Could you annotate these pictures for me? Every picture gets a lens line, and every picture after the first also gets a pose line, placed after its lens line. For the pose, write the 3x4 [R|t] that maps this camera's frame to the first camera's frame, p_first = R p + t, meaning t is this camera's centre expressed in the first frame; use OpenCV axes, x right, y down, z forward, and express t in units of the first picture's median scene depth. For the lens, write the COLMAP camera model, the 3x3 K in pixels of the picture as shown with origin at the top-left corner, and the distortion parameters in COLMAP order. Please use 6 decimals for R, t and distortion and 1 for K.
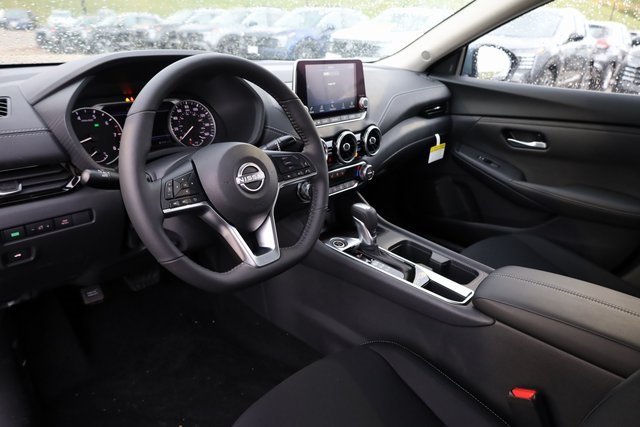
lens RADIAL K [[423.7, 0, 320.0], [0, 423.7, 213.5], [0, 0, 1]] dist [-0.005677, -0.002975]
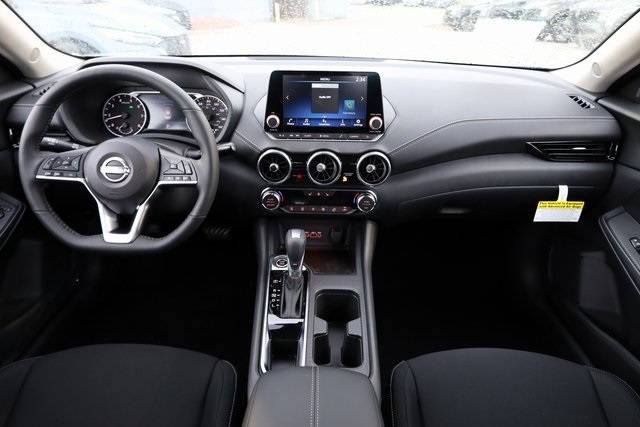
lens RADIAL K [[423.7, 0, 320.0], [0, 423.7, 213.5], [0, 0, 1]] dist [-0.005677, -0.002975]
pose [[0.680255, 0.307857, -0.665189, 0.812016], [-0.278254, 0.948047, 0.154211, -0.239563], [0.678106, 0.080189, 0.730577, 0.408766]]
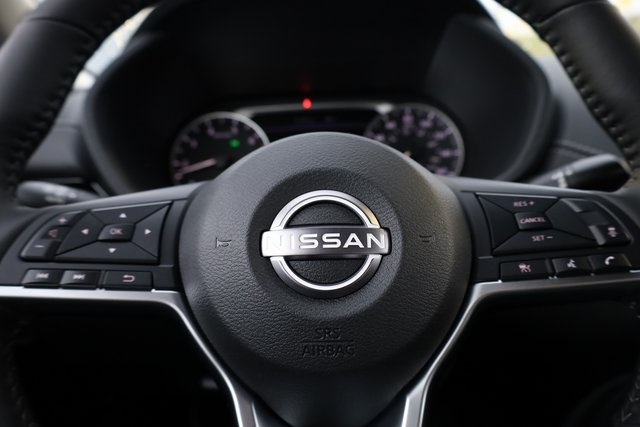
lens RADIAL K [[481.3, 0, 320.0], [0, 481.3, 213.5], [0, 0, 1]] dist [0.004105, 0.002722]
pose [[0.670678, 0.050481, -0.740029, 0.056312], [-0.209598, 0.969919, -0.123793, -0.048111], [0.711519, 0.238134, 0.661084, 0.601831]]
